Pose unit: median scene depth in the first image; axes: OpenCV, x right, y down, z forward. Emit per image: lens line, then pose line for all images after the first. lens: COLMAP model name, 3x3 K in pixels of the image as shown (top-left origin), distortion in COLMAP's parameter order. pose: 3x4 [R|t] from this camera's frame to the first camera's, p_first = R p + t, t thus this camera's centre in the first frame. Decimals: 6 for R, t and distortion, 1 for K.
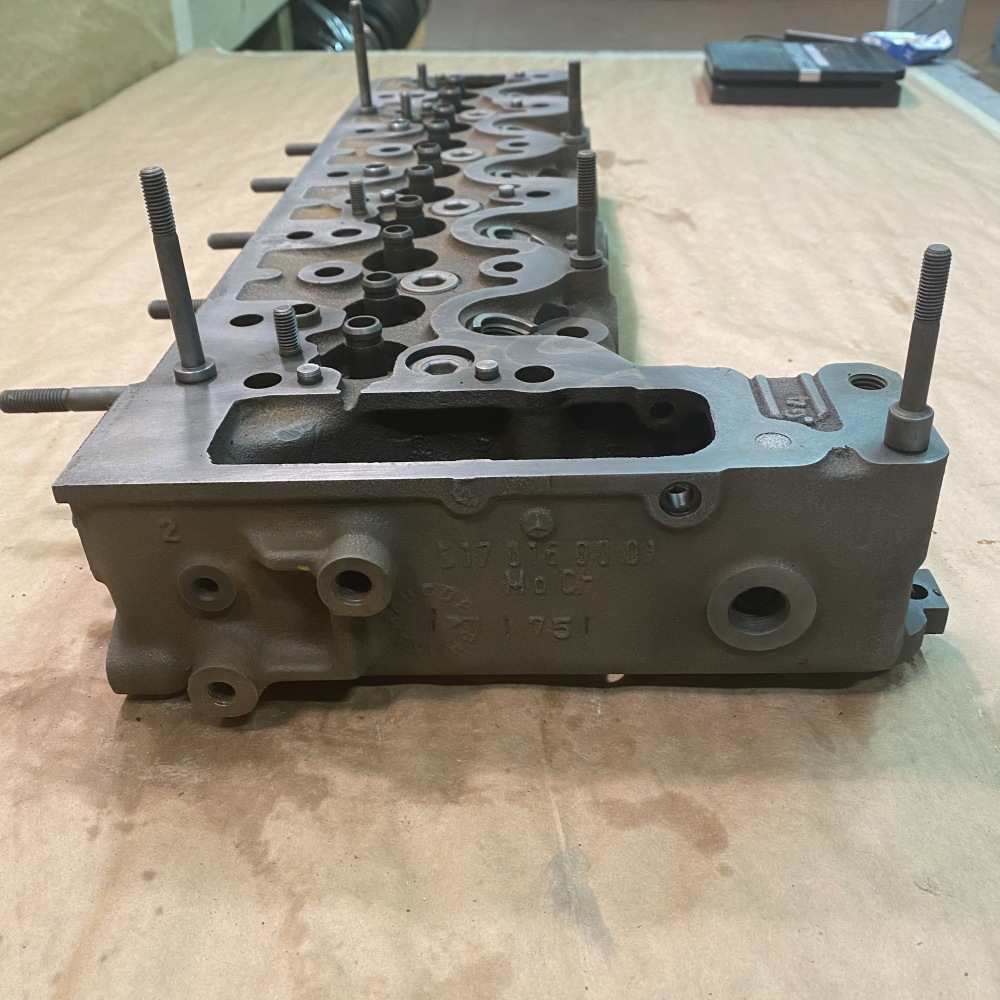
lens RADIAL K [[1040.6, 0, 504.7], [0, 1040.6, 498.3], [0, 0, 1]] dist [0.004509, 0.000000]
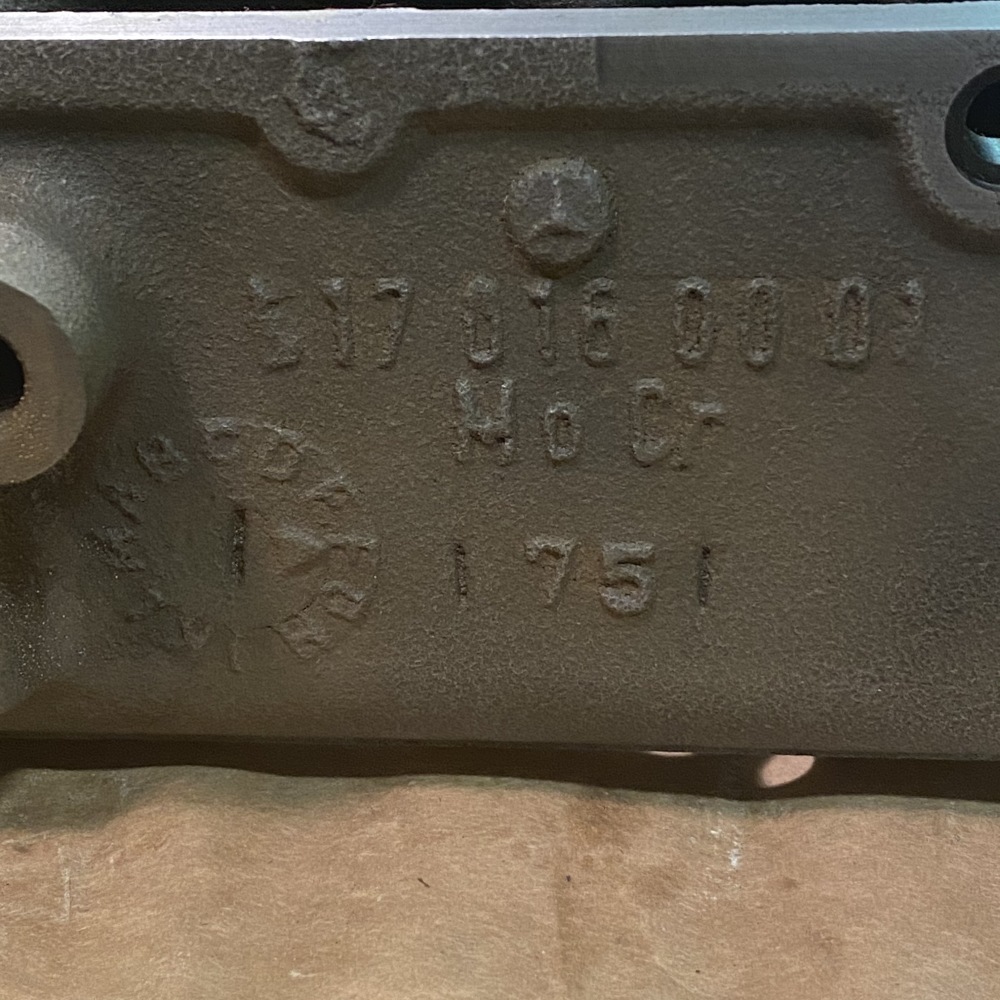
lens RADIAL K [[2164.8, 0, 497.2], [0, 2164.8, 500.8], [0, 0, 1]] dist [0.060328, 0.000000]
pose [[0.998898, 0.035496, -0.030690, 0.034068], [-0.037115, 0.997856, -0.053904, 0.137919], [0.028711, 0.054984, 0.998074, 0.315311]]
